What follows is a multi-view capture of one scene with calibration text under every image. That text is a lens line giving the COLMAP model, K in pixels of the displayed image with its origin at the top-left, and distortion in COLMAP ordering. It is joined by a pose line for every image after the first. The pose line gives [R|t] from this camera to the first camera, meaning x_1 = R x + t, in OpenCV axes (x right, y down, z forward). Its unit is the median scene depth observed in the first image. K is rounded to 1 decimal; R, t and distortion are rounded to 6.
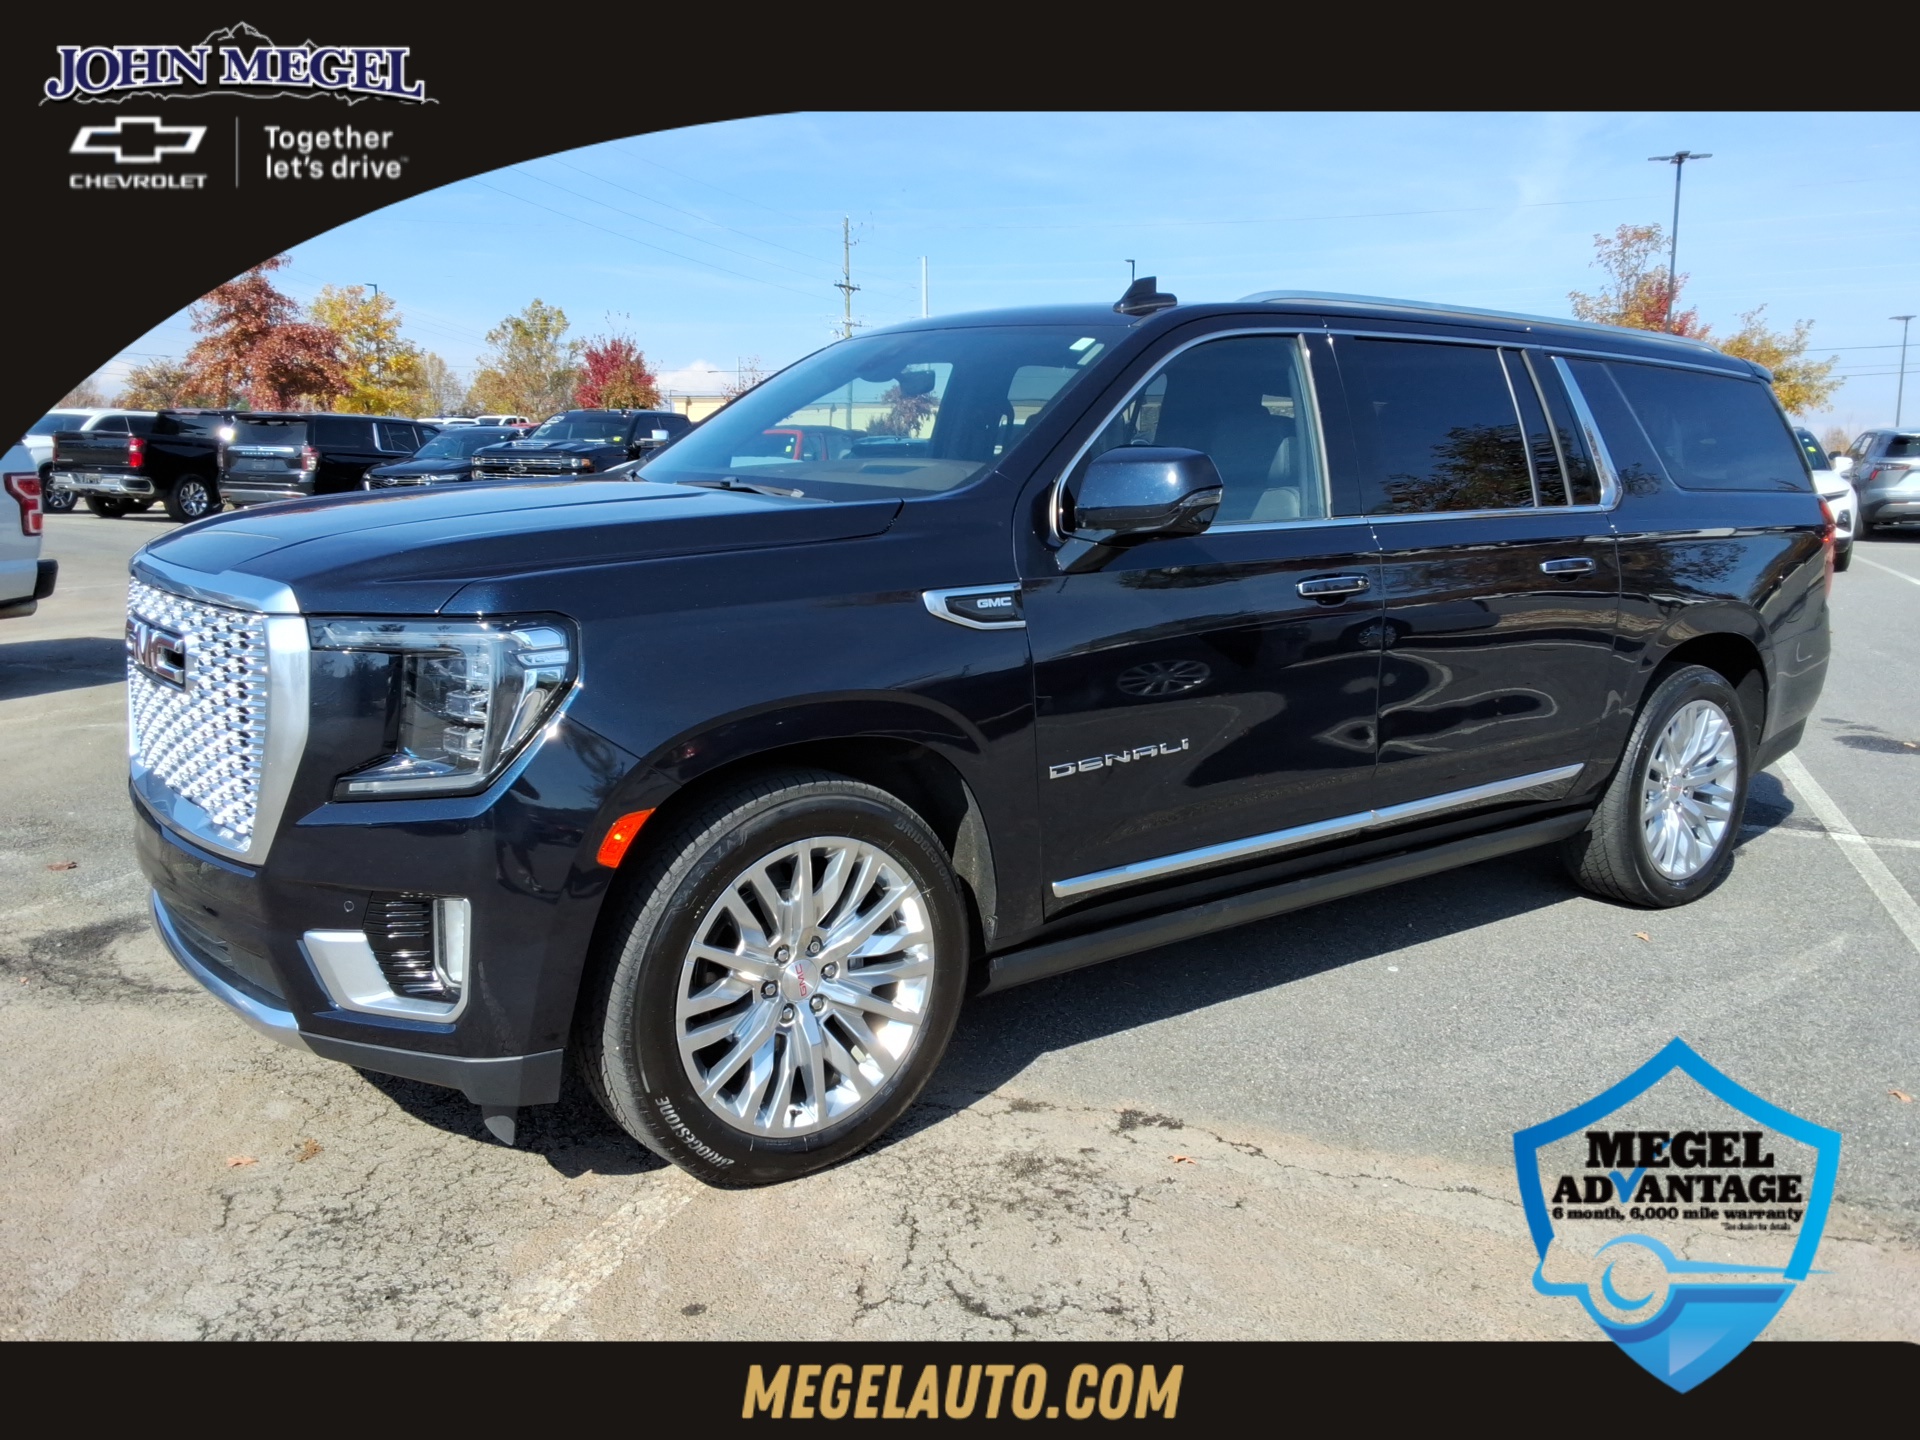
lens RADIAL K [[1569.0, 0, 972.5], [0, 1569.0, 696.4], [0, 0, 1]] dist [0.127523, -0.209278]
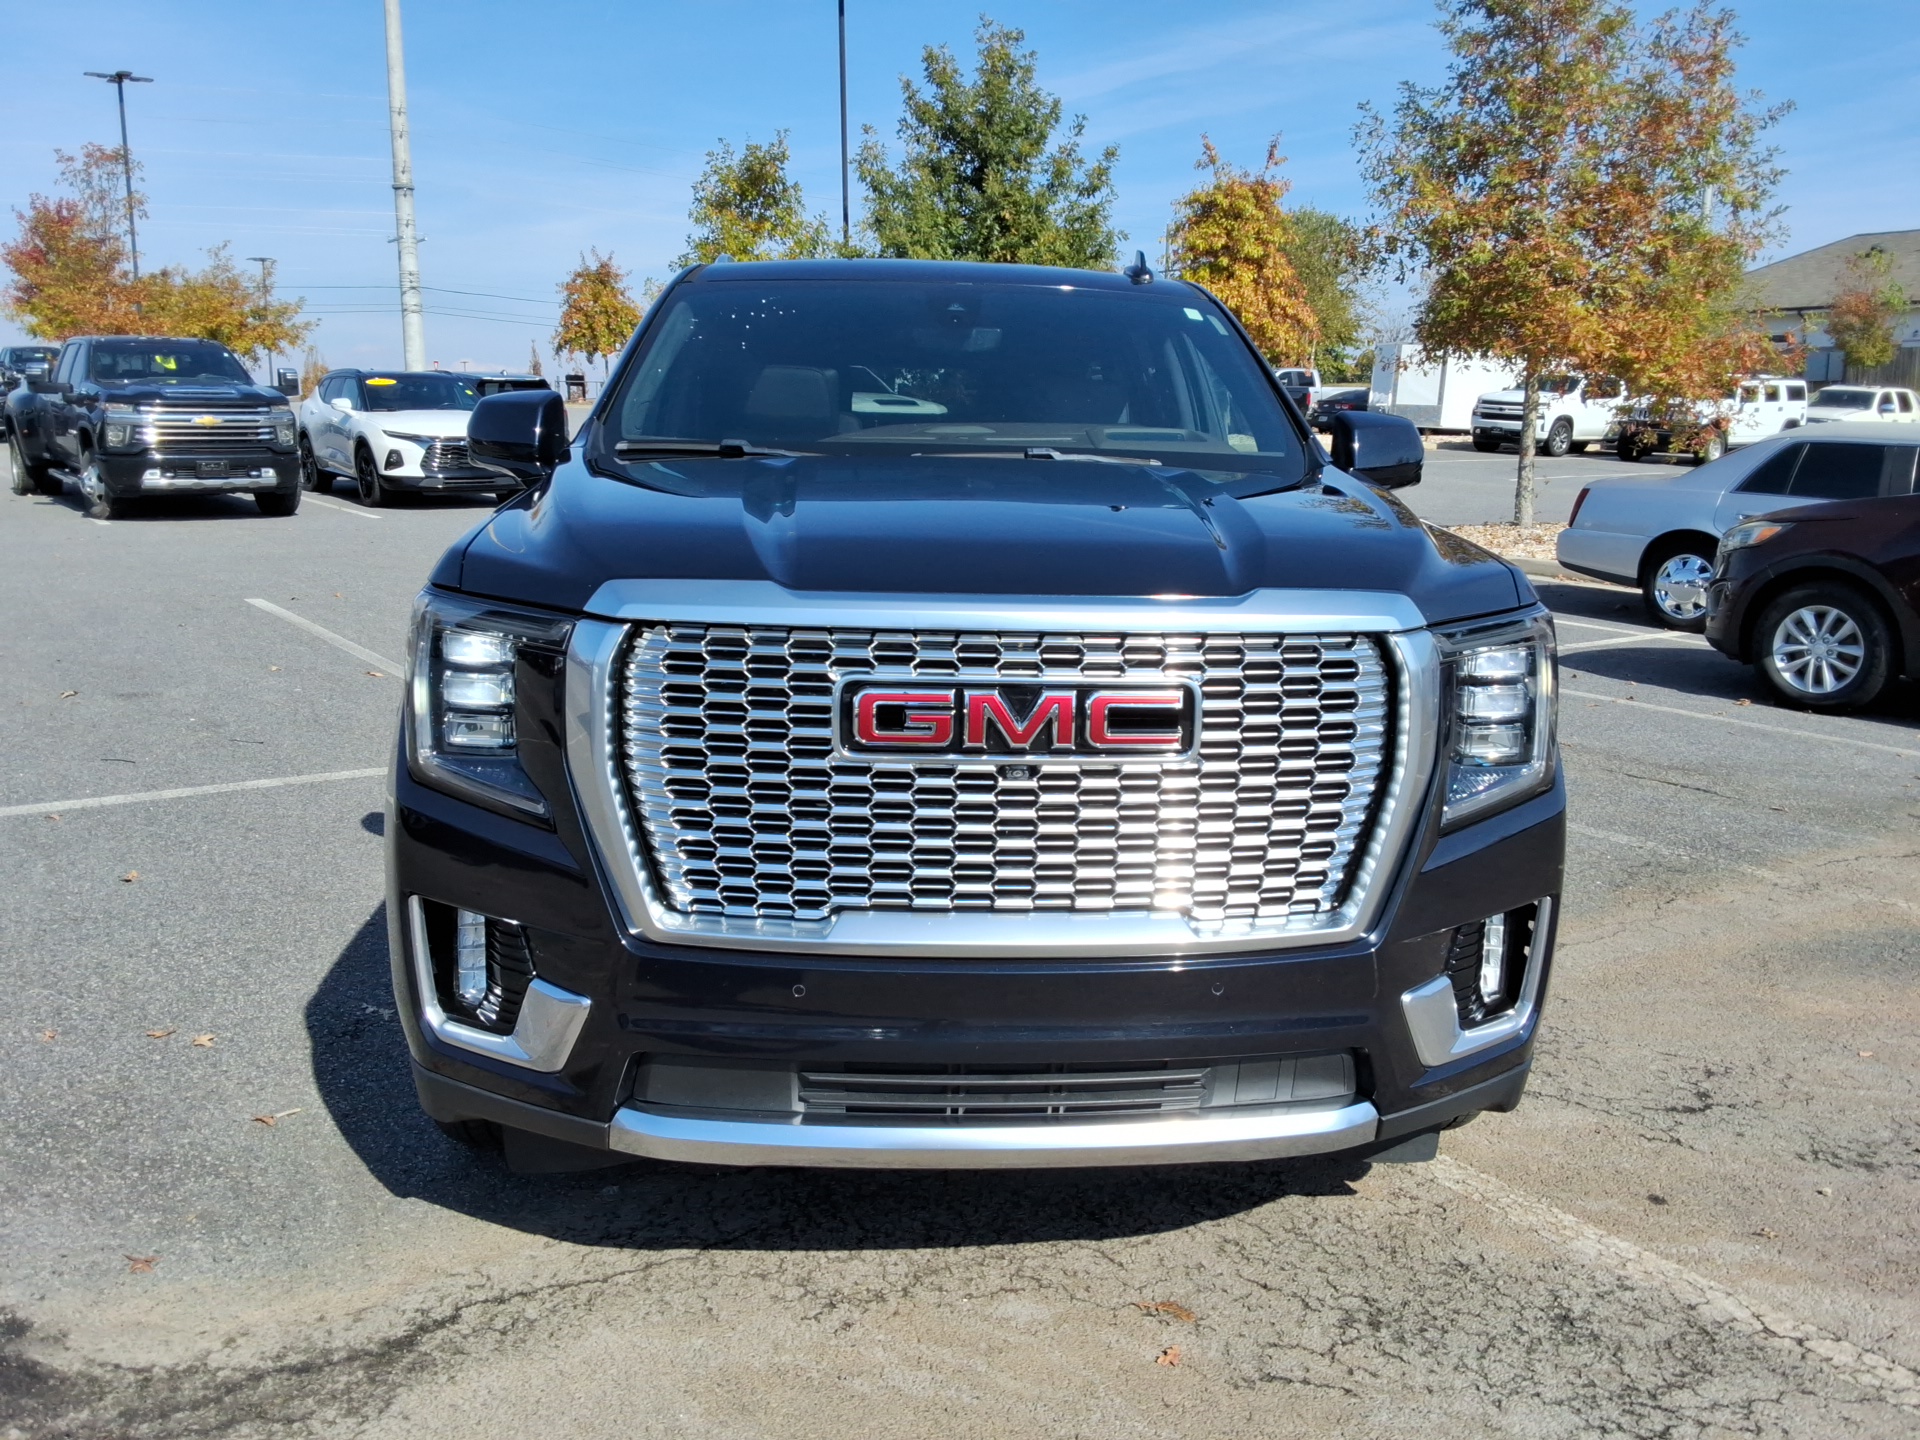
lens RADIAL K [[1569.0, 0, 972.5], [0, 1569.0, 696.4], [0, 0, 1]] dist [0.127523, -0.209278]
pose [[0.543991, -0.151120, 0.825371, -0.852870], [0.117380, 0.987682, 0.103474, -0.088579], [-0.830840, 0.040593, 0.555028, 0.497472]]
